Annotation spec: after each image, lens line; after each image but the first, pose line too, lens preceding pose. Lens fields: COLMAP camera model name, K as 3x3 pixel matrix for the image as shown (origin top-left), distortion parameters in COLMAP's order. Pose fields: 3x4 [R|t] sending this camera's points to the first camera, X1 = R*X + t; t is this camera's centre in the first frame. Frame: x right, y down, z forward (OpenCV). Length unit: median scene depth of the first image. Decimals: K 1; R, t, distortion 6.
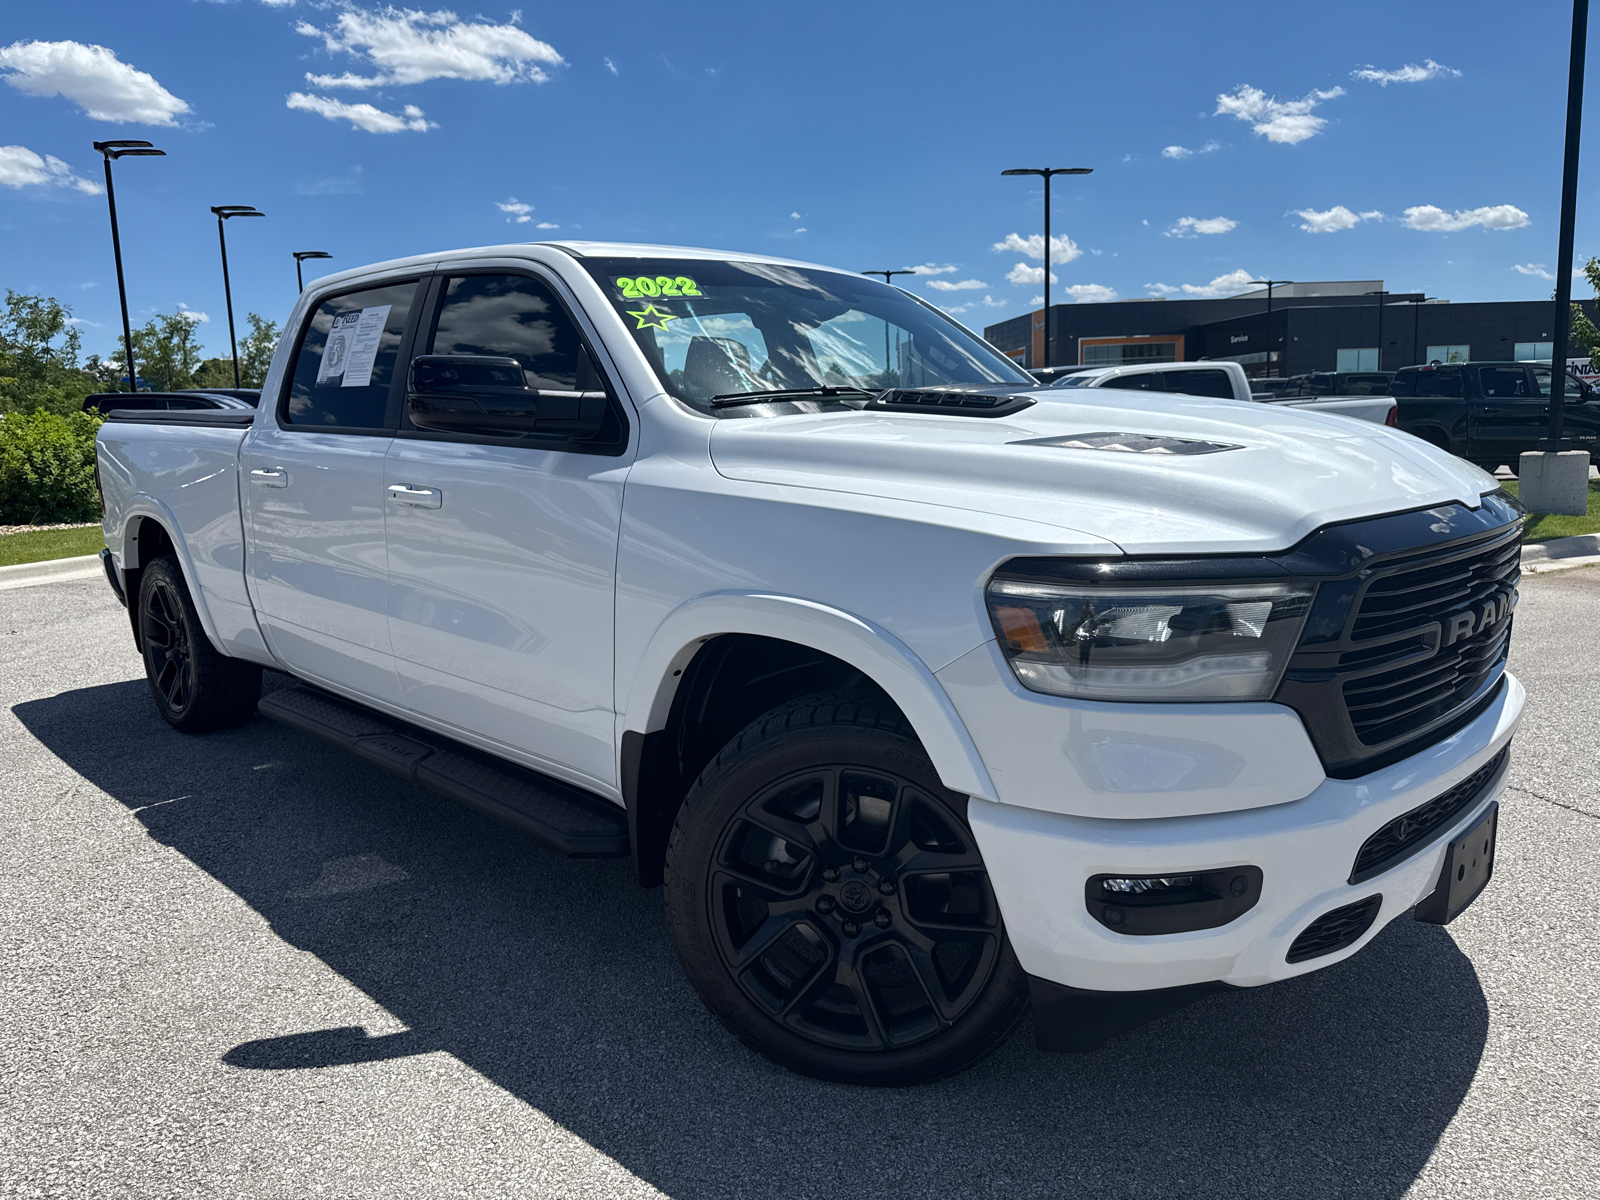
lens RADIAL K [[1157.7, 0, 800.0], [0, 1157.7, 600.0], [0, 0, 1]] dist [0.047250, -0.041934]
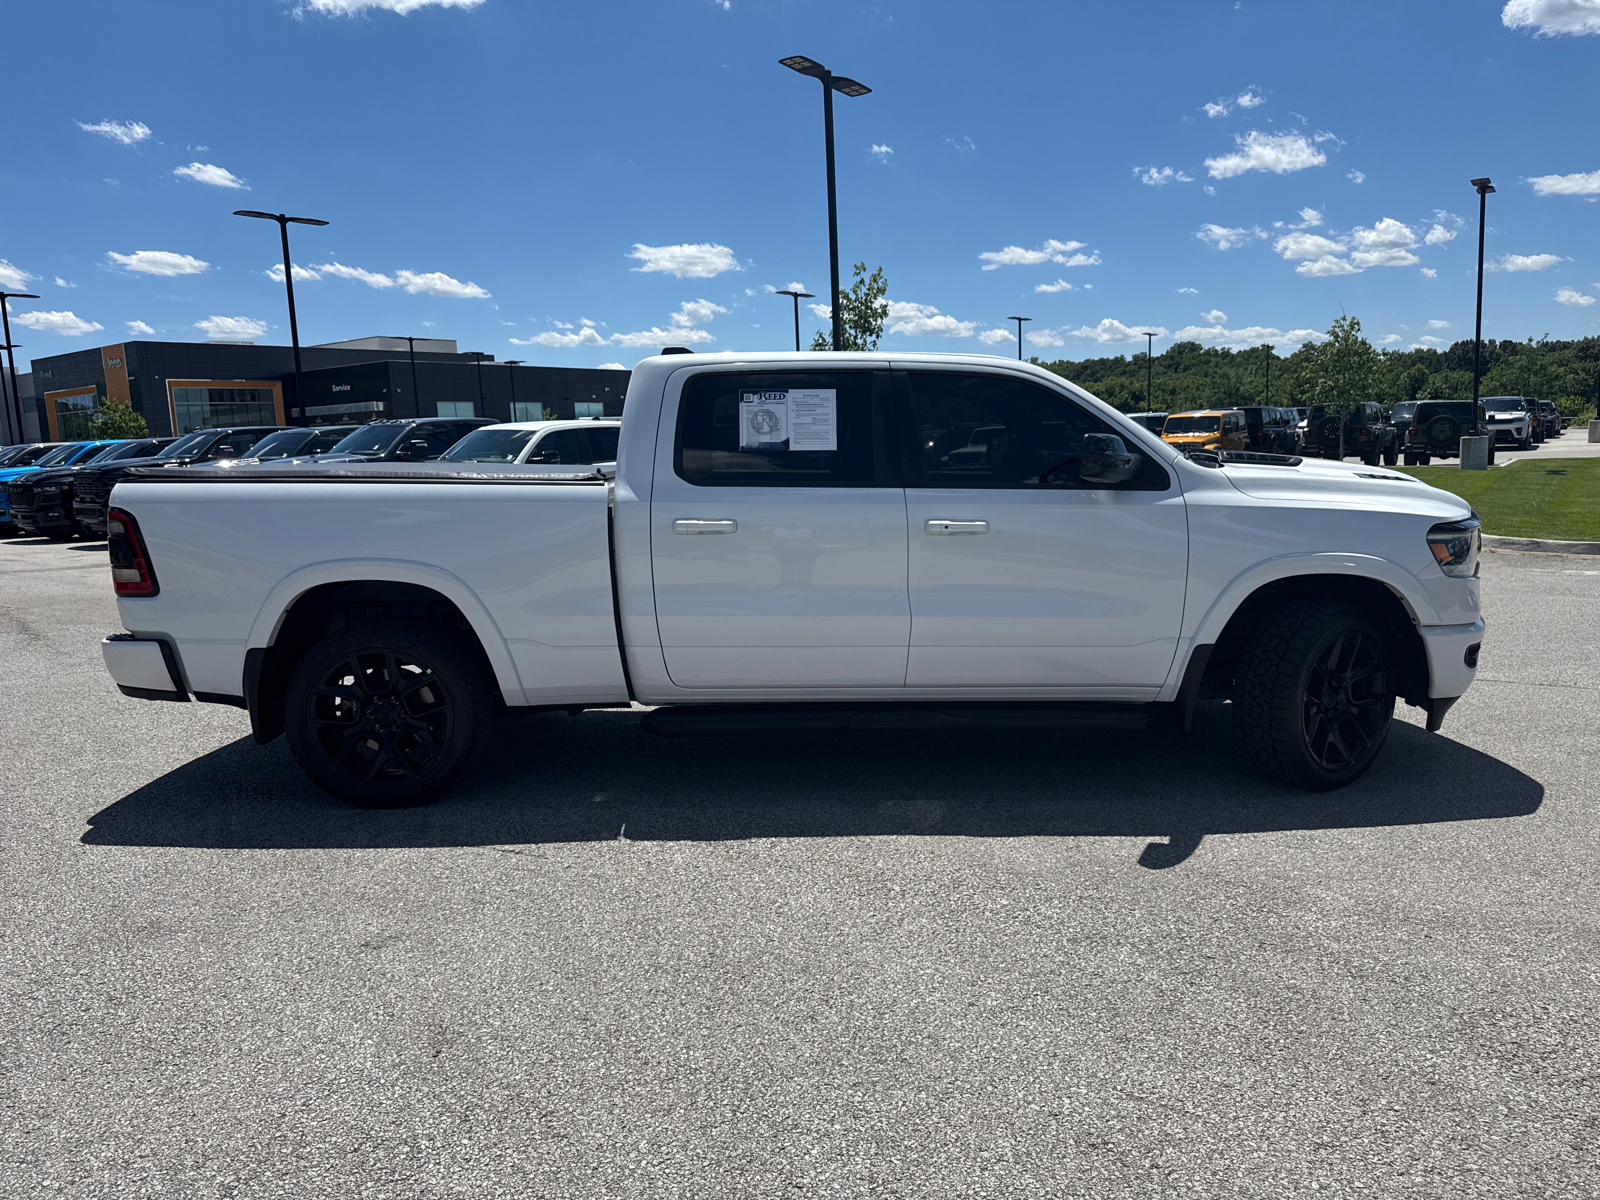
lens RADIAL K [[1157.7, 0, 800.0], [0, 1157.7, 600.0], [0, 0, 1]] dist [0.047250, -0.041934]
pose [[0.701655, -0.093867, 0.706306, -1.852799], [0.121118, 0.992570, 0.011591, -0.049420], [-0.702147, 0.077413, 0.707811, 0.162245]]
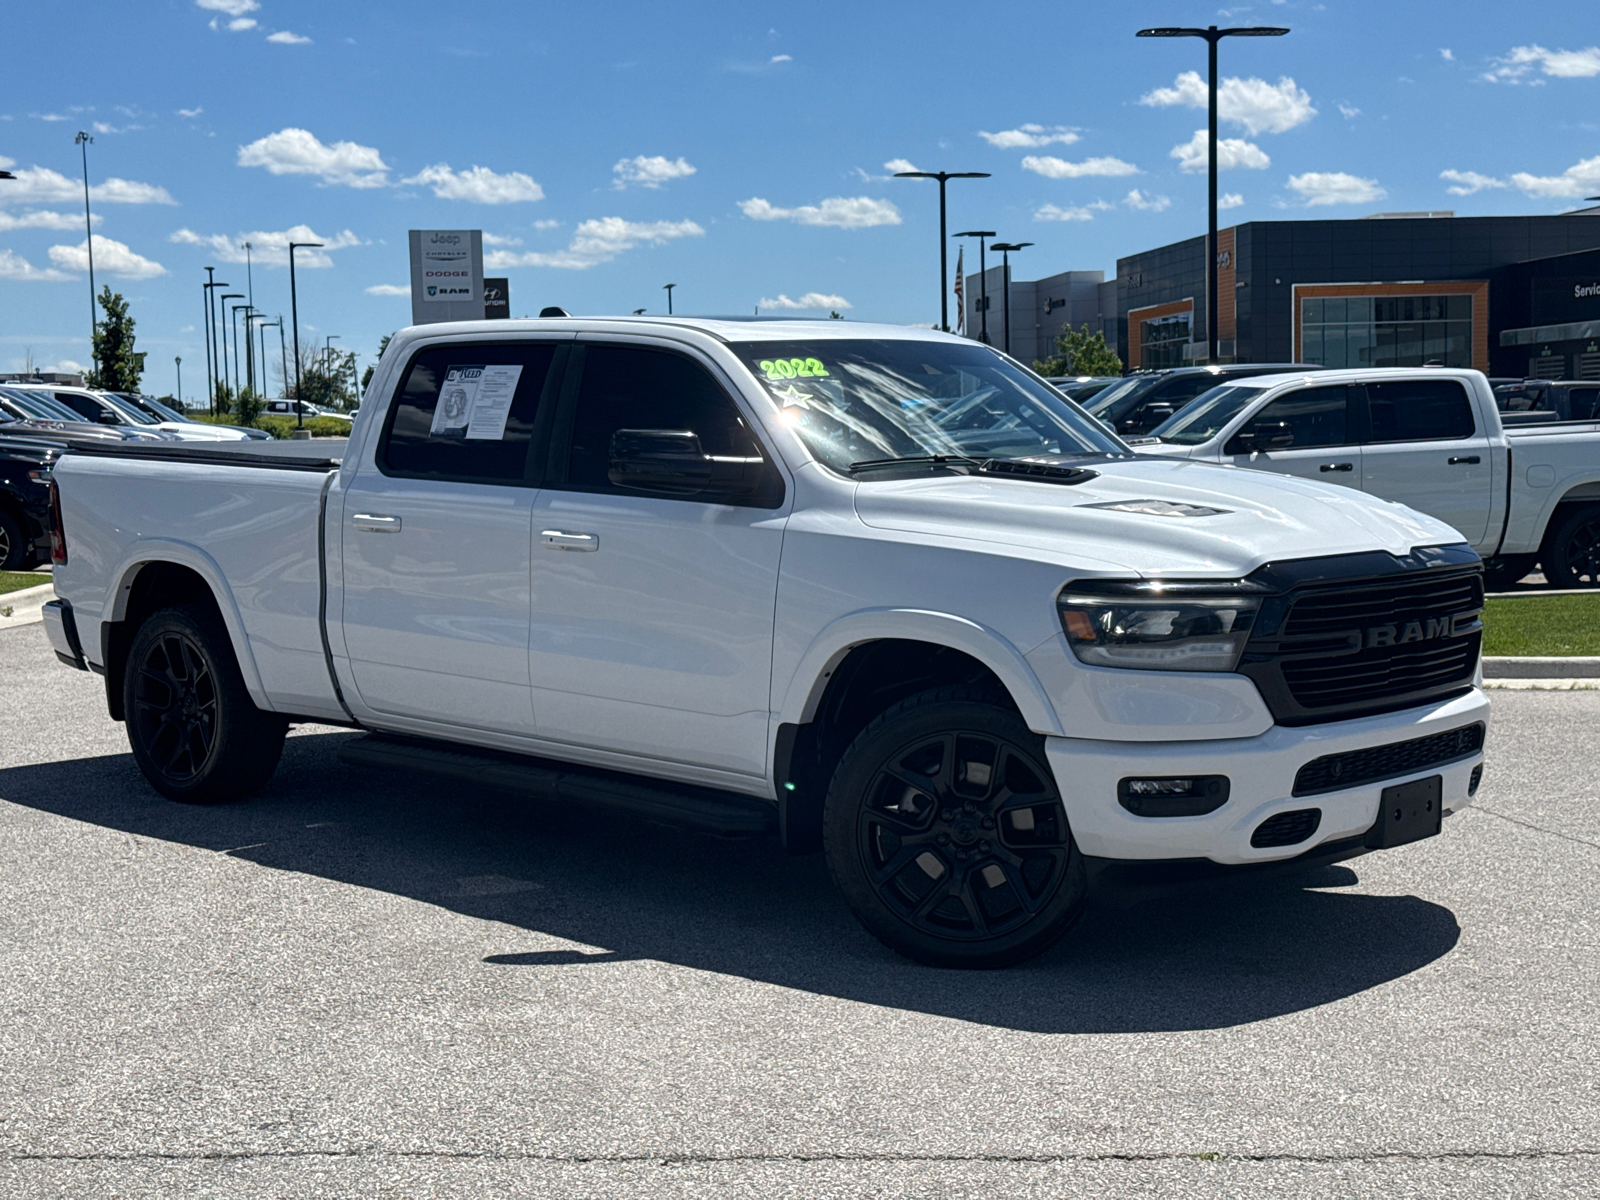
lens RADIAL K [[2337.1, 0, 800.0], [0, 2337.1, 600.0], [0, 0, 1]] dist [0.115417, 0.057306]
pose [[0.999680, 0.013979, 0.021102, -0.189854], [-0.012295, 0.996886, -0.077892, 0.180564], [-0.022125, 0.077607, 0.996738, -1.605903]]
